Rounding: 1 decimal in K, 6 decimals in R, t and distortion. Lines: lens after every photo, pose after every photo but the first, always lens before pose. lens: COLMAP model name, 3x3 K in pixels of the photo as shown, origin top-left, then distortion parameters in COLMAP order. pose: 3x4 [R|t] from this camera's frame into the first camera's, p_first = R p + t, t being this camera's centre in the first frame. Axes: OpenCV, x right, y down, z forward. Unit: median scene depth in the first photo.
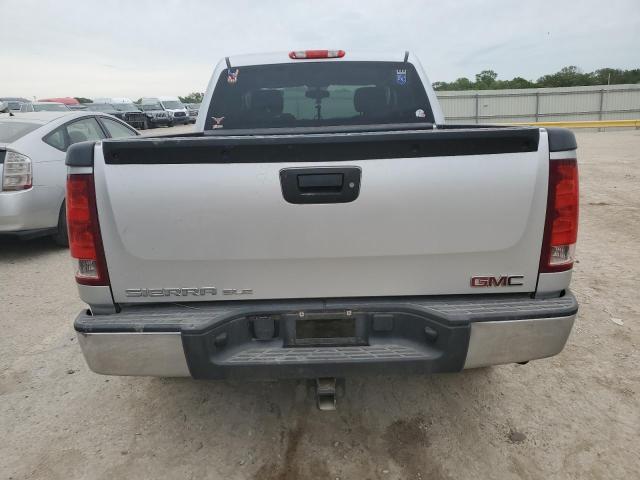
lens RADIAL K [[497.7, 0, 320.0], [0, 497.7, 240.0], [0, 0, 1]] dist [0.012759, 0.005984]
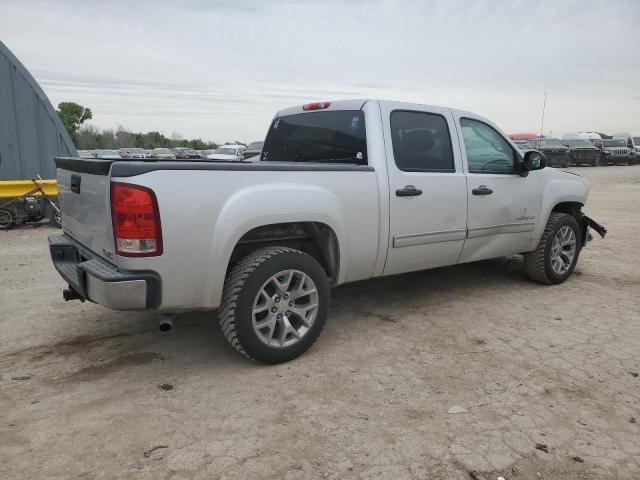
lens RADIAL K [[510.0, 0, 320.0], [0, 510.0, 240.0], [0, 0, 1]] dist [-0.004340, -0.001023]
pose [[0.596691, 0.171880, -0.783848, 1.076831], [-0.224650, 0.973514, 0.042458, -0.098792], [0.770384, 0.150758, 0.619500, 0.255108]]
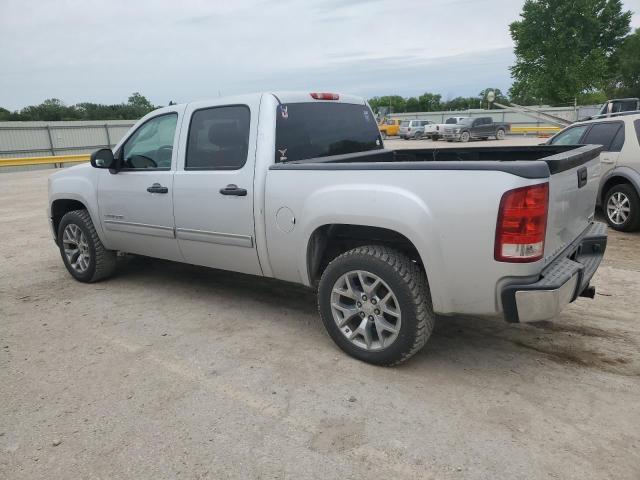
lens RADIAL K [[497.7, 0, 320.0], [0, 497.7, 240.0], [0, 0, 1]] dist [0.012759, 0.005984]
pose [[0.597096, -0.171409, 0.783643, -1.028064], [0.217681, 0.974870, 0.047376, -0.091273], [-0.772070, 0.142296, 0.619403, 0.306972]]
